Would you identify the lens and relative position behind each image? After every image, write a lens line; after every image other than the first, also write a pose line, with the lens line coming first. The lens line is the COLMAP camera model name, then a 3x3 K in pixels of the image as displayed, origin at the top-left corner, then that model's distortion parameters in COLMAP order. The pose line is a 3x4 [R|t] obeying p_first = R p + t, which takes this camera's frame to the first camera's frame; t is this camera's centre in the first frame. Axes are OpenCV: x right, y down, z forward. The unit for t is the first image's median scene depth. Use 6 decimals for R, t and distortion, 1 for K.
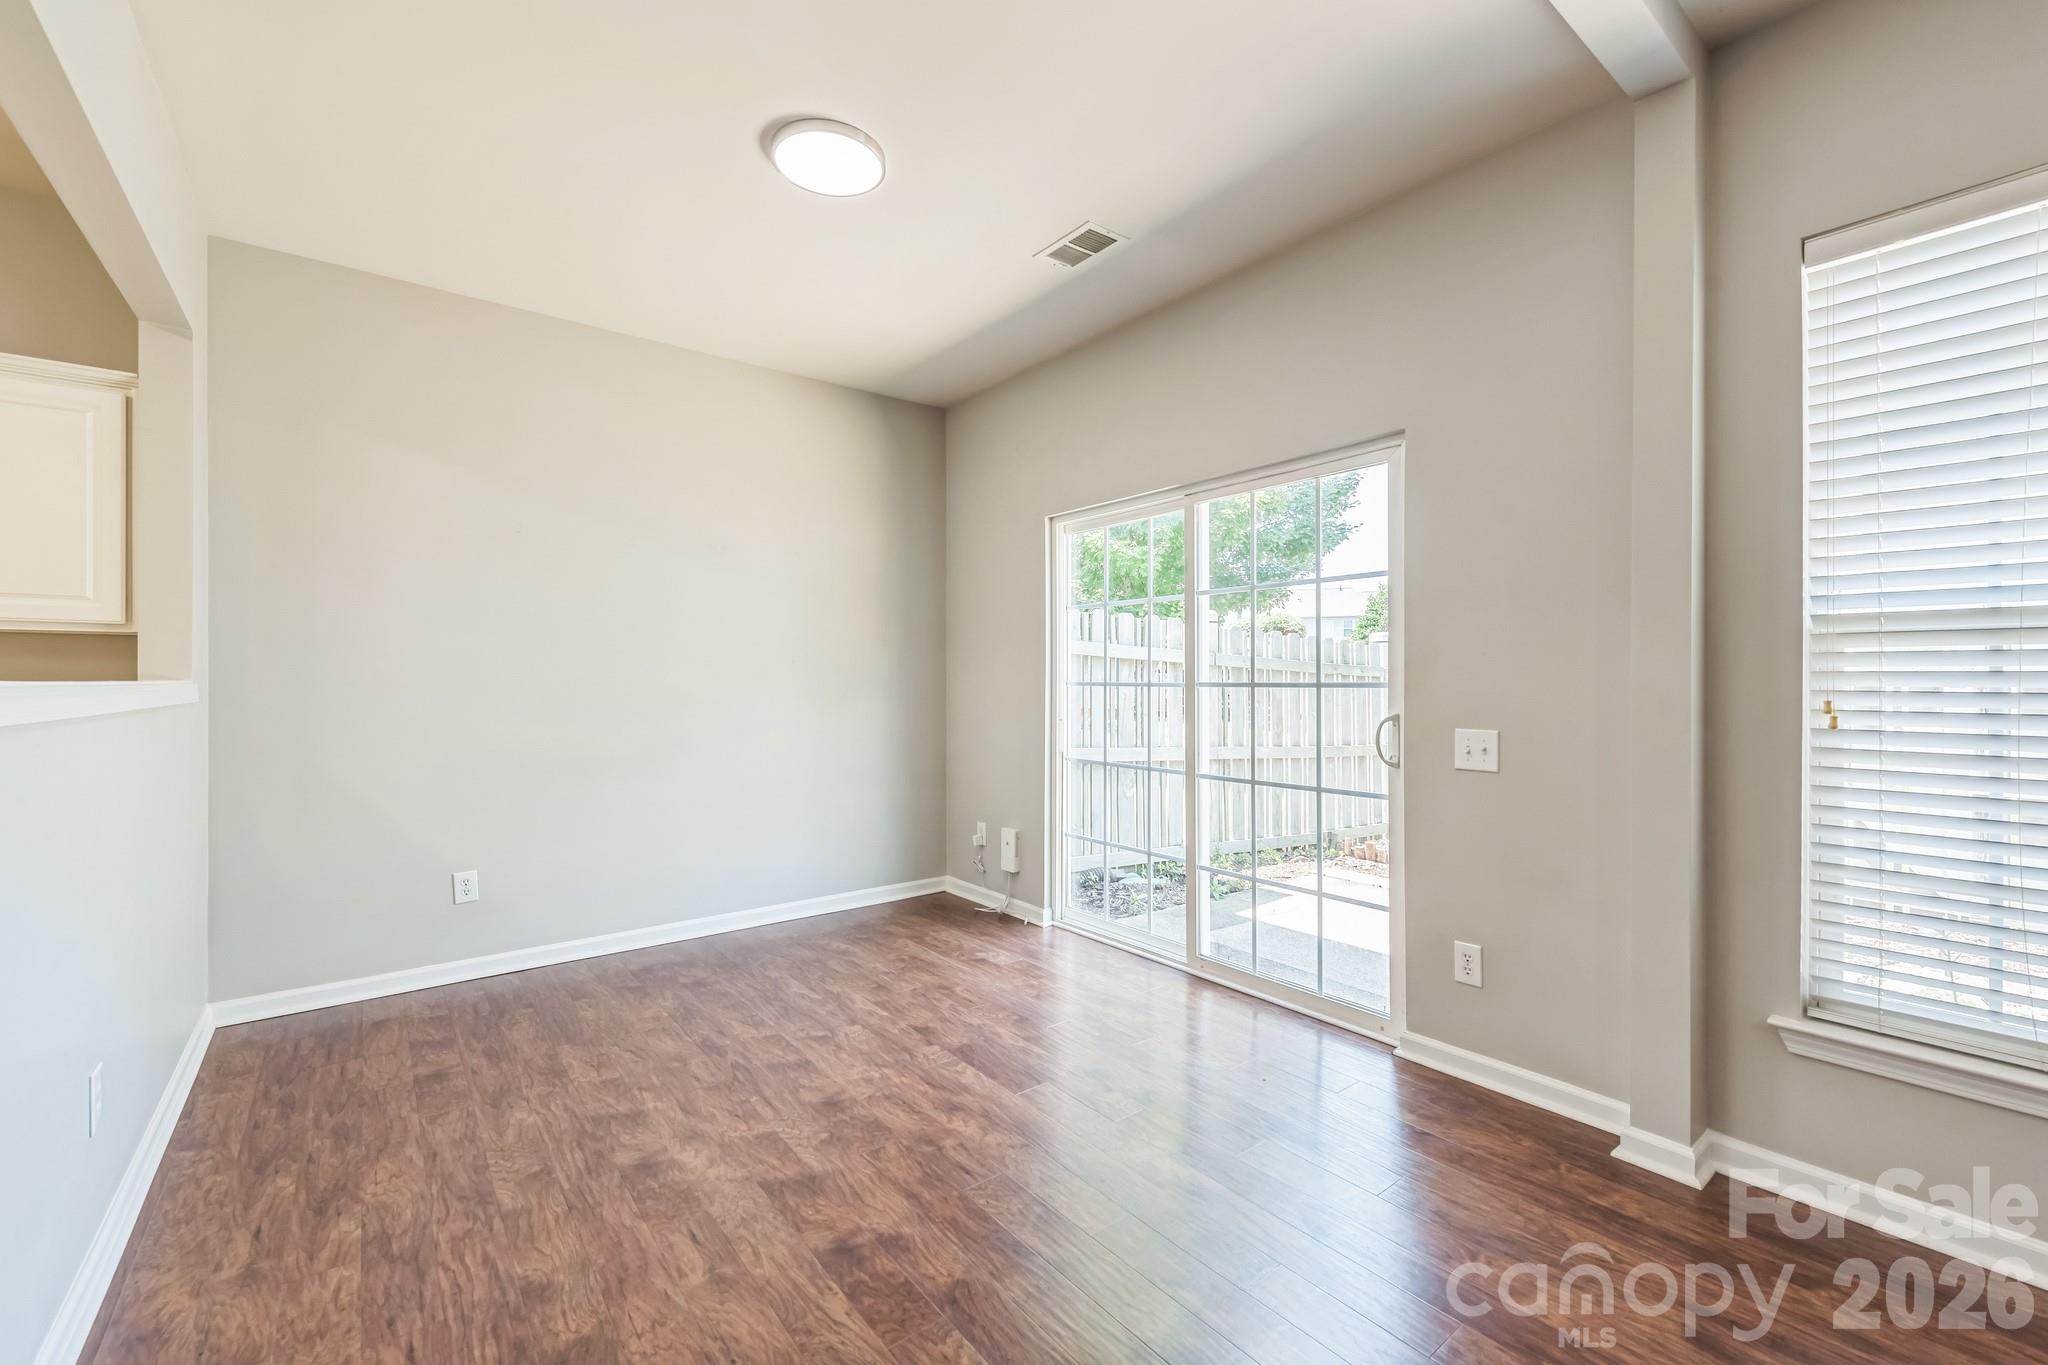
lens RADIAL K [[848.8, 0, 1025.5], [0, 848.8, 682.2], [0, 0, 1]] dist [0.000528, 0.000137]
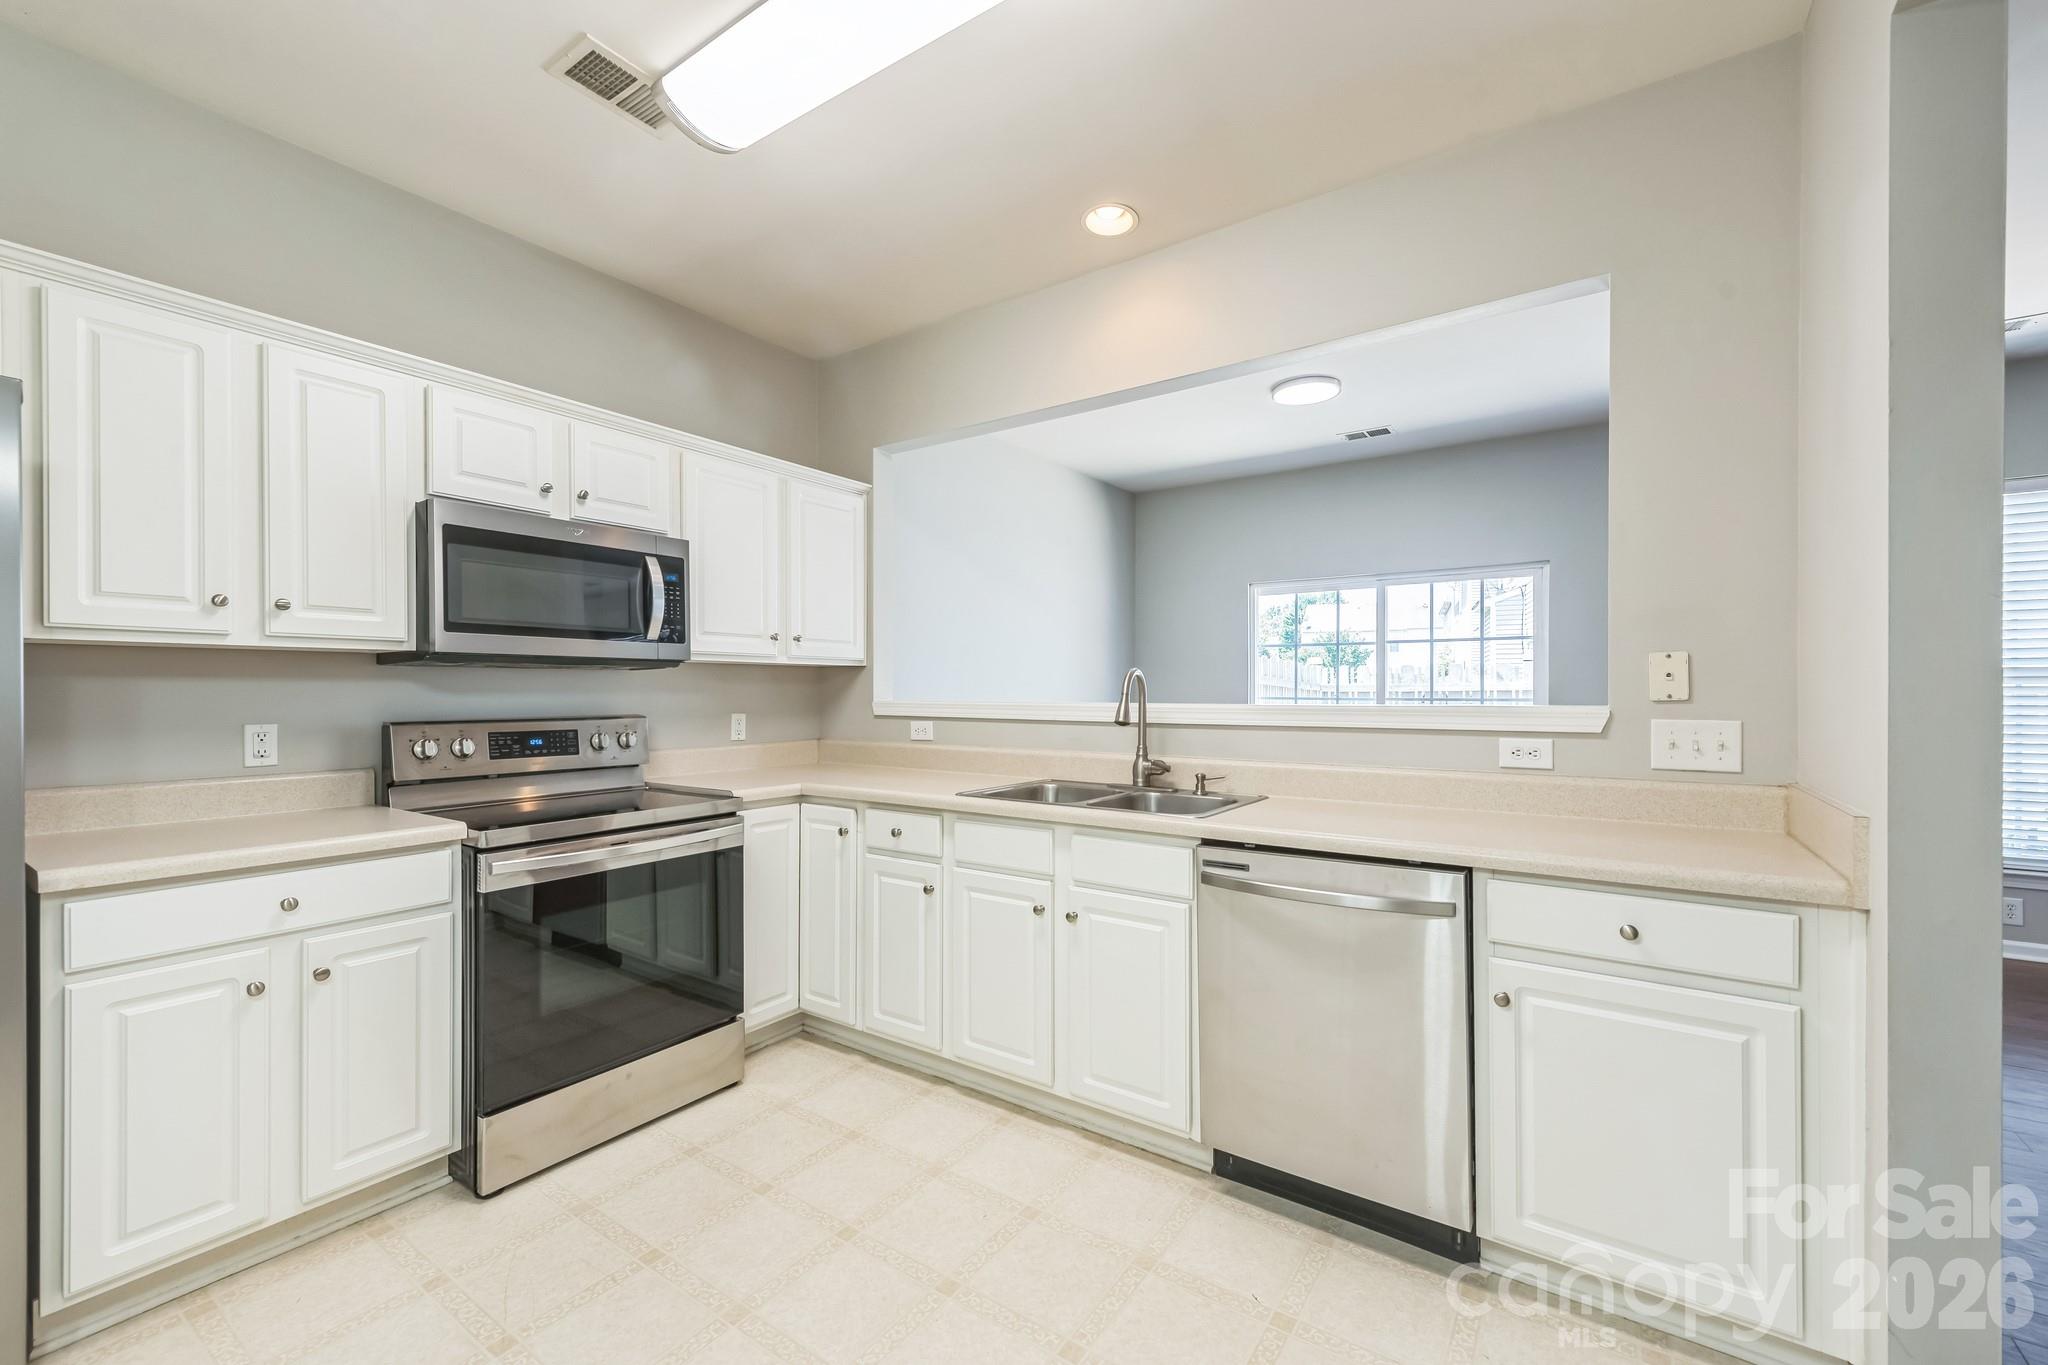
lens RADIAL K [[826.3, 0, 1024.7], [0, 826.3, 688.4], [0, 0, 1]] dist [0.004601, -0.000545]
pose [[0.955228, -0.001148, 0.295868, -1.131806], [0.001093, 0.999999, 0.000350, -0.024514], [-0.295868, -0.000011, 0.955229, -0.359556]]
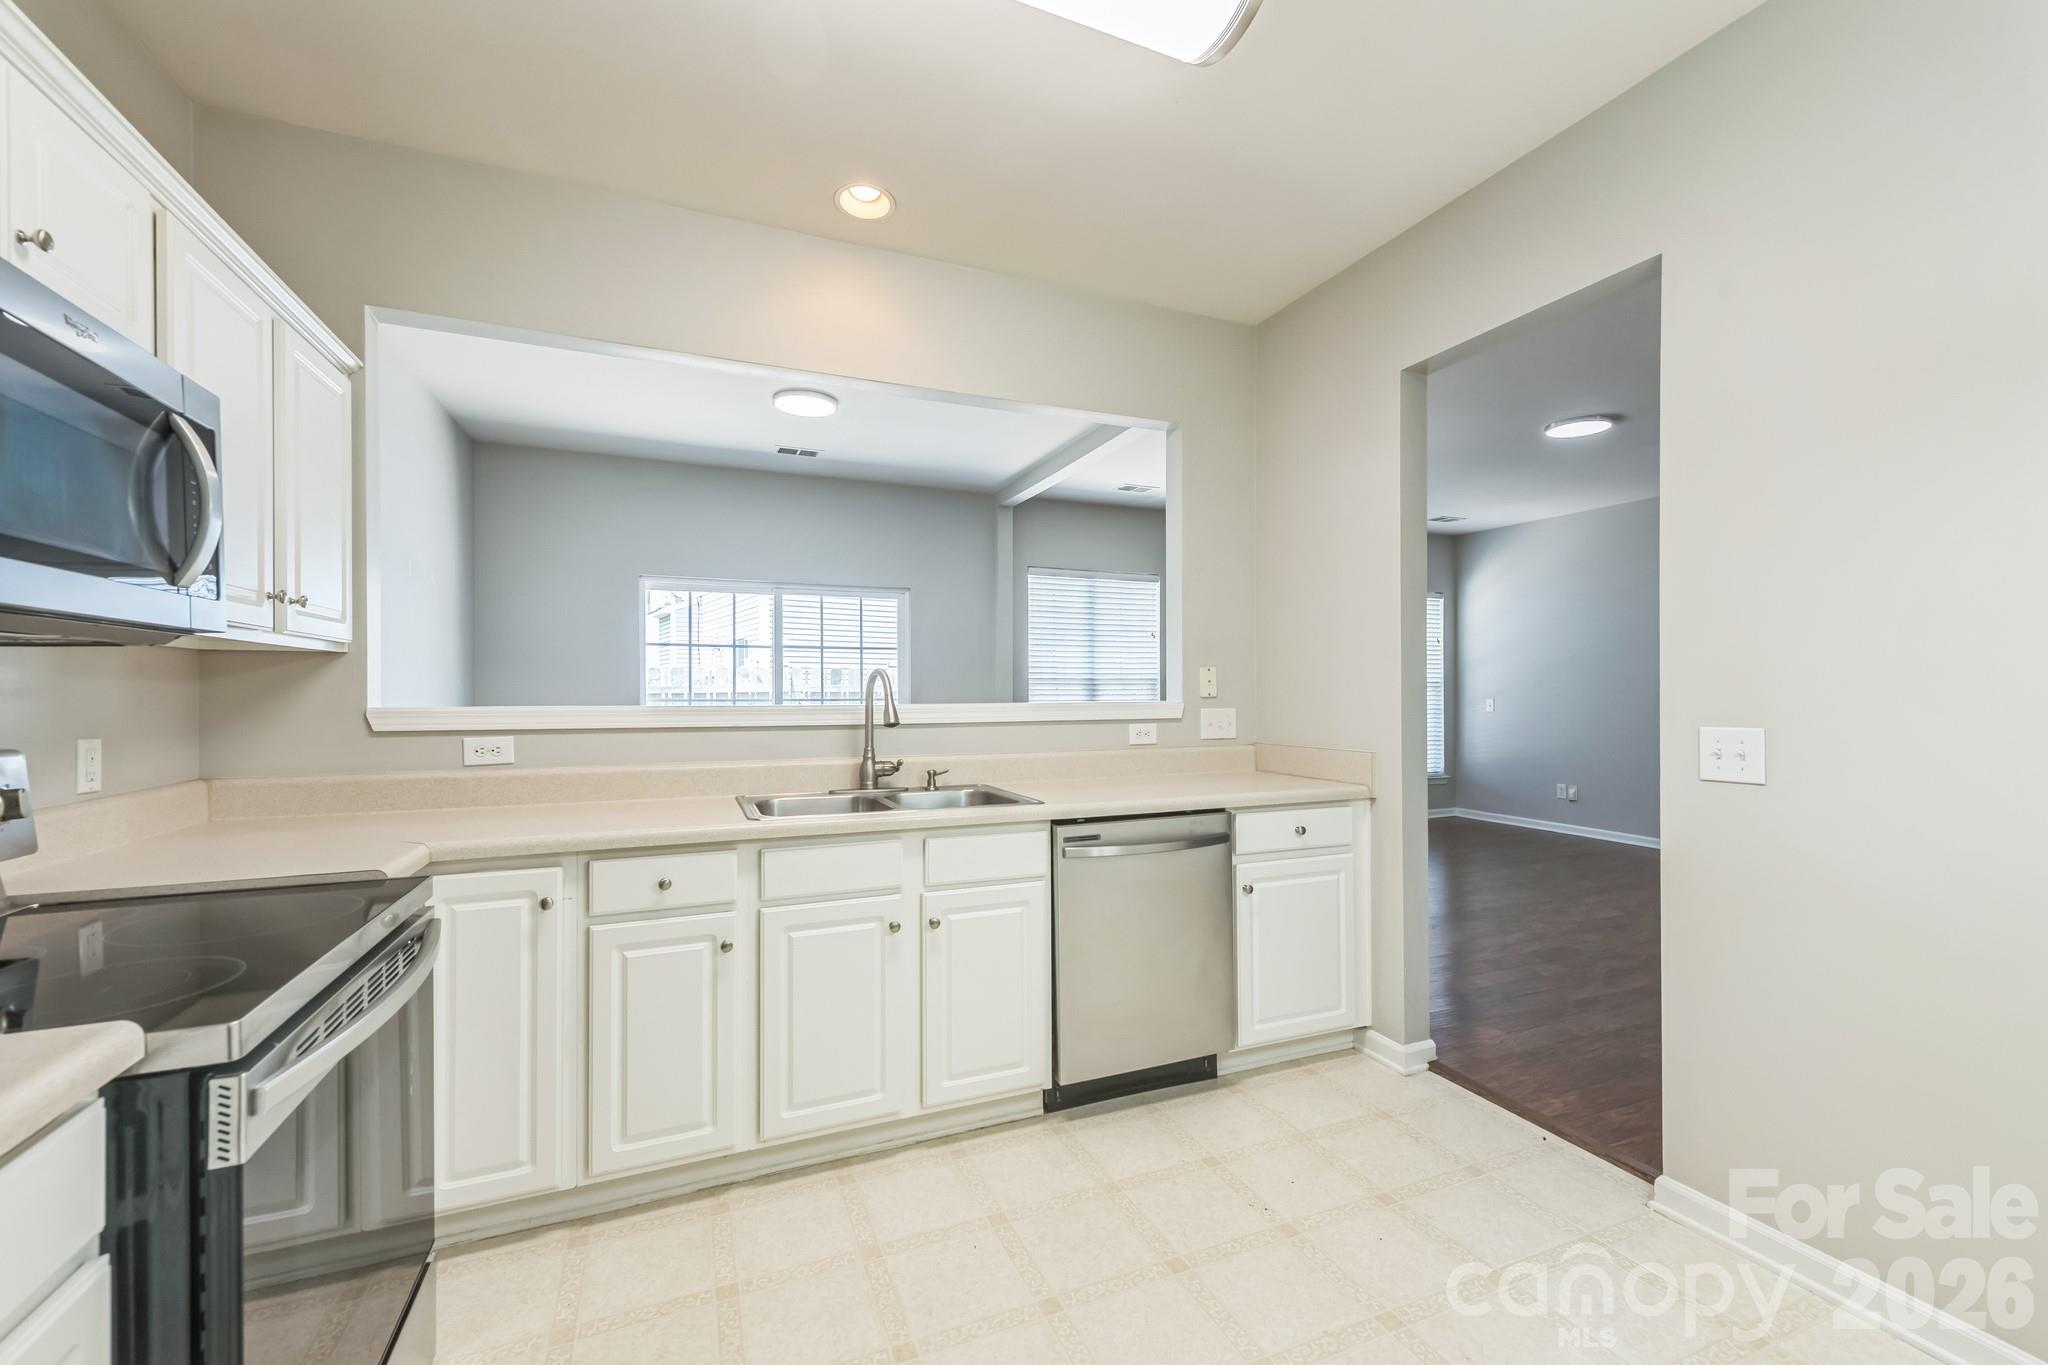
lens RADIAL K [[826.3, 0, 1029.1], [0, 826.3, 687.7], [0, 0, 1]] dist [0.004601, -0.000545]
pose [[0.260597, 0.002279, 0.965445, -1.584449], [0.000112, 0.999997, -0.002390, -0.023514], [-0.965448, 0.000731, 0.260596, 0.103031]]
